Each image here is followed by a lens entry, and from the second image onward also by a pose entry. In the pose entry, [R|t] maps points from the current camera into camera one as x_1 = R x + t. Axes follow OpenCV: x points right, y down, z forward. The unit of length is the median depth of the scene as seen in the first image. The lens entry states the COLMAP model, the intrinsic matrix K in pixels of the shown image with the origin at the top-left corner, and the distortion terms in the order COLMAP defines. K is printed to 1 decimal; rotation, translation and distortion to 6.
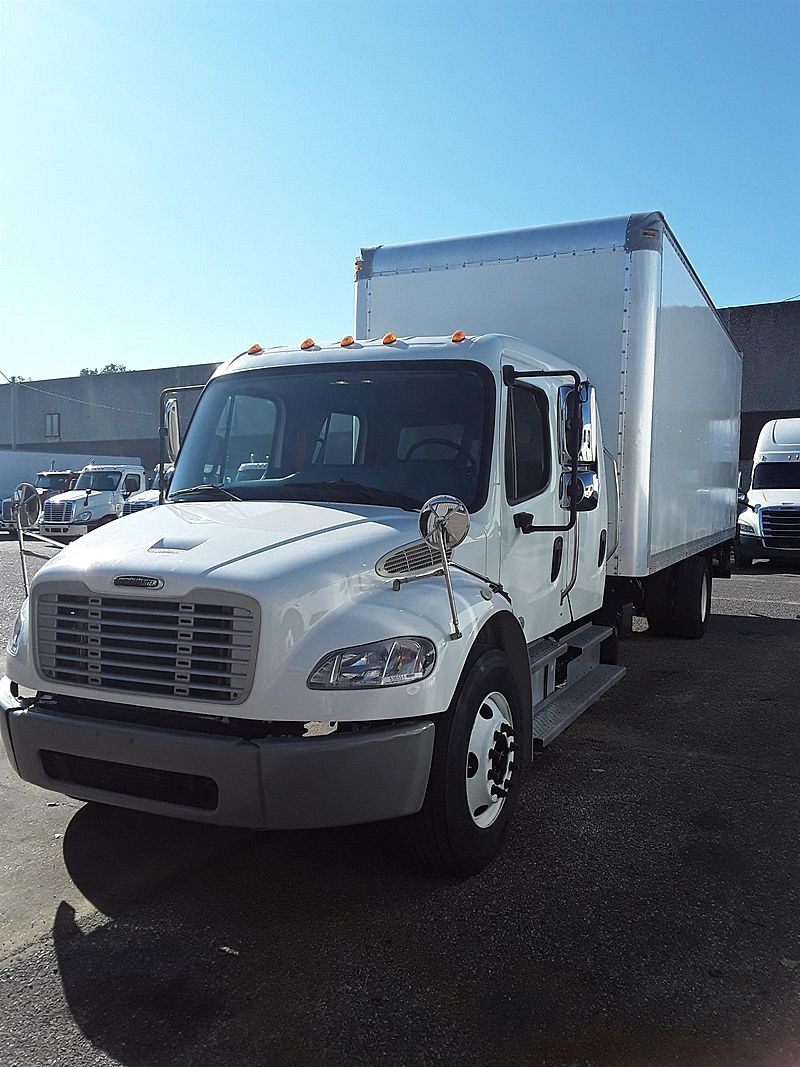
lens RADIAL K [[905.4, 0, 466.3], [0, 905.4, 556.7], [0, 0, 1]] dist [0.059435, -0.003569]
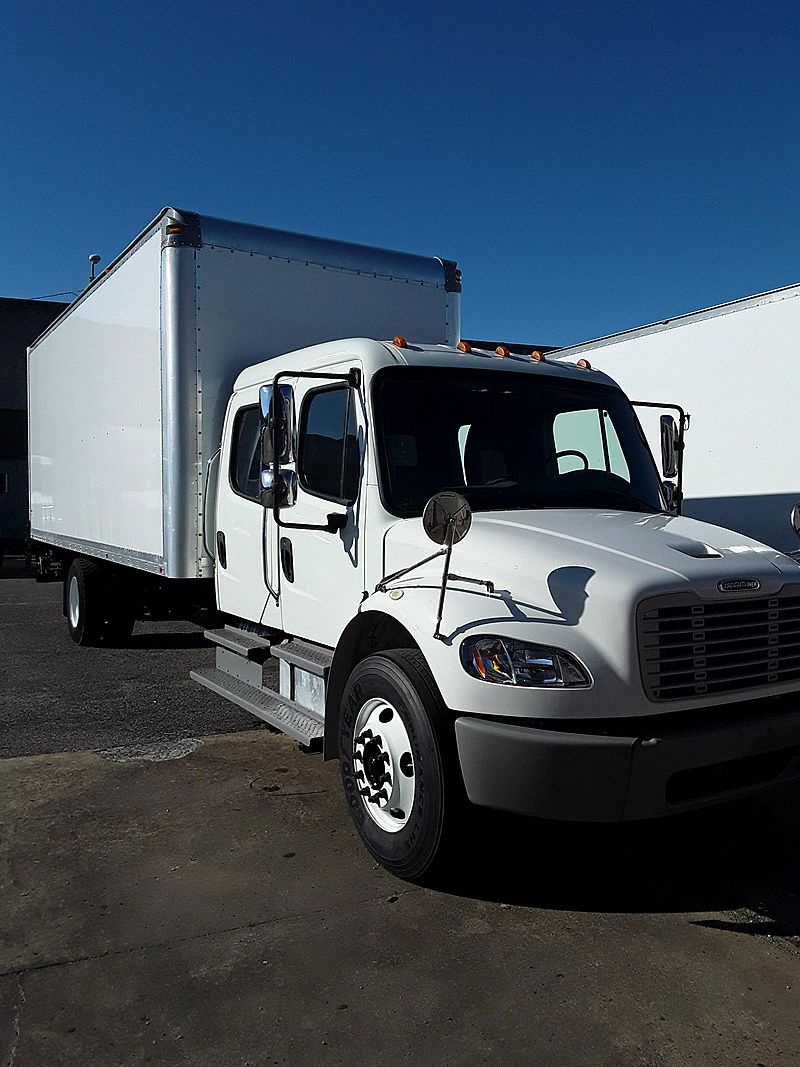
lens RADIAL K [[870.0, 0, 399.3], [0, 870.0, 551.3], [0, 0, 1]] dist [0.049411, -0.001728]
pose [[0.549809, -0.055065, 0.833474, -1.435567], [0.053586, 0.998094, 0.030592, -0.064500], [-0.833570, 0.027843, 0.551712, 0.776000]]
